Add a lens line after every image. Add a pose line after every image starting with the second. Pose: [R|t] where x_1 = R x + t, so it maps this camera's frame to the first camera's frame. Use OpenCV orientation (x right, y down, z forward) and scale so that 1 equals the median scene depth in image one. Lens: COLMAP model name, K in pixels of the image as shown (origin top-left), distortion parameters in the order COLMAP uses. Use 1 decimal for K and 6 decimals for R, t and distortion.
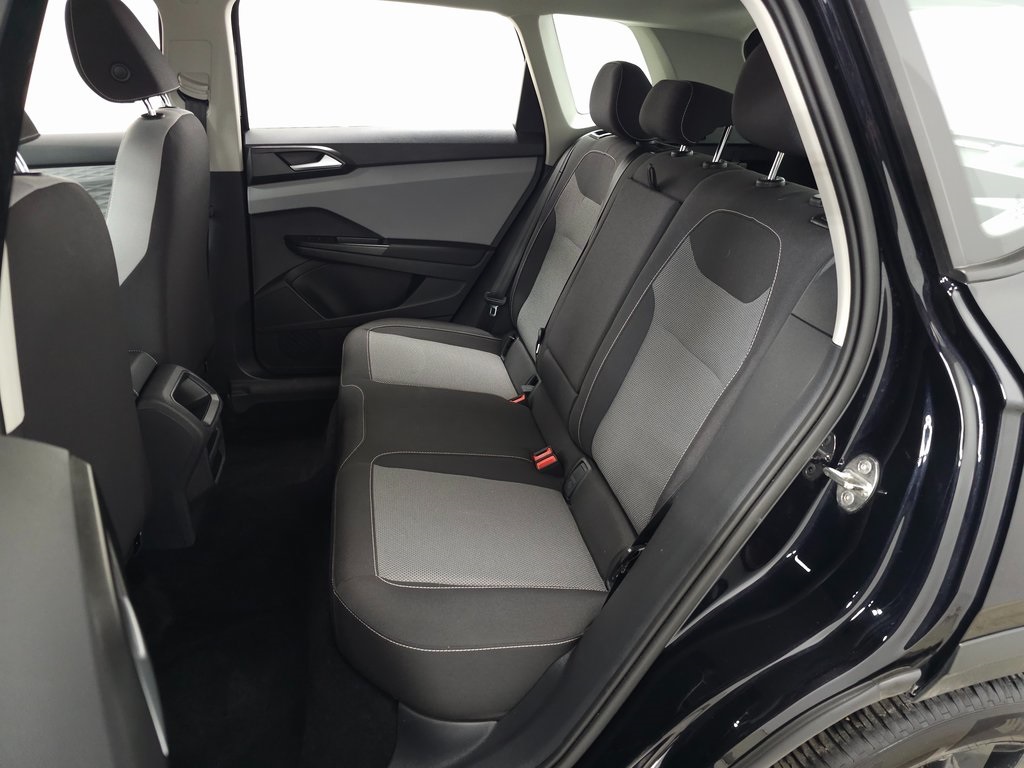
lens RADIAL K [[692.1, 0, 512.1], [0, 692.1, 380.3], [0, 0, 1]] dist [0.072009, -0.106984]
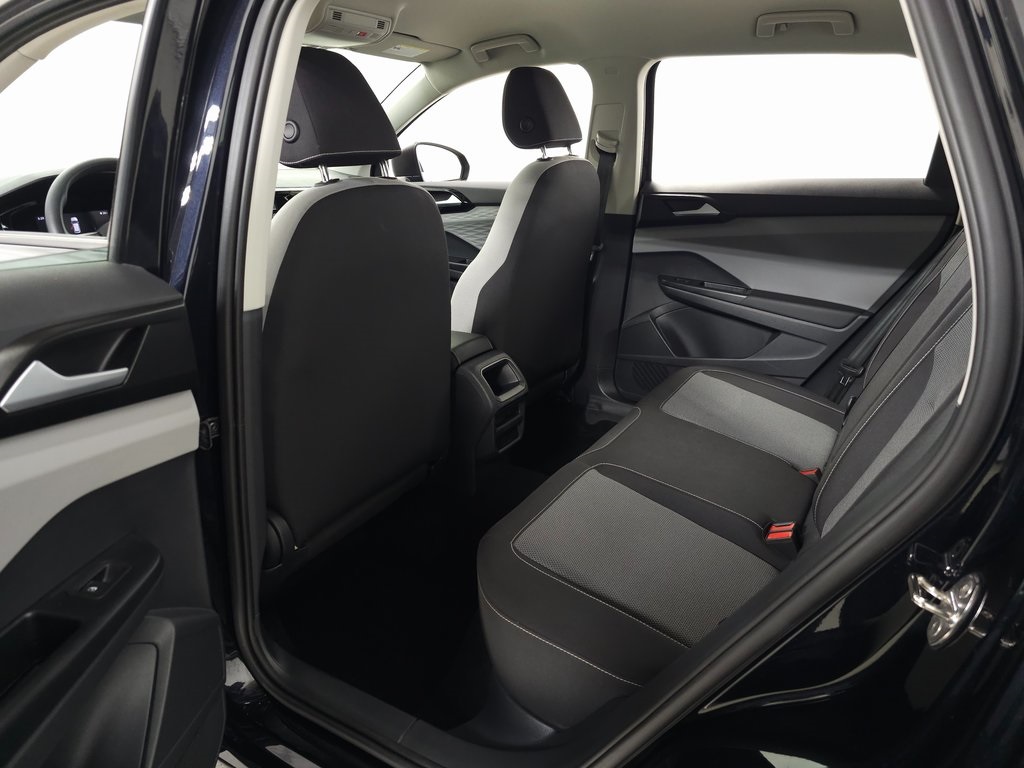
lens RADIAL K [[692.1, 0, 512.1], [0, 692.1, 380.3], [0, 0, 1]] dist [0.072009, -0.106984]
pose [[0.713655, 0.198401, -0.671814, 0.274061], [-0.278524, 0.960351, -0.012257, 0.027330], [0.642745, 0.195863, 0.740619, 0.081738]]
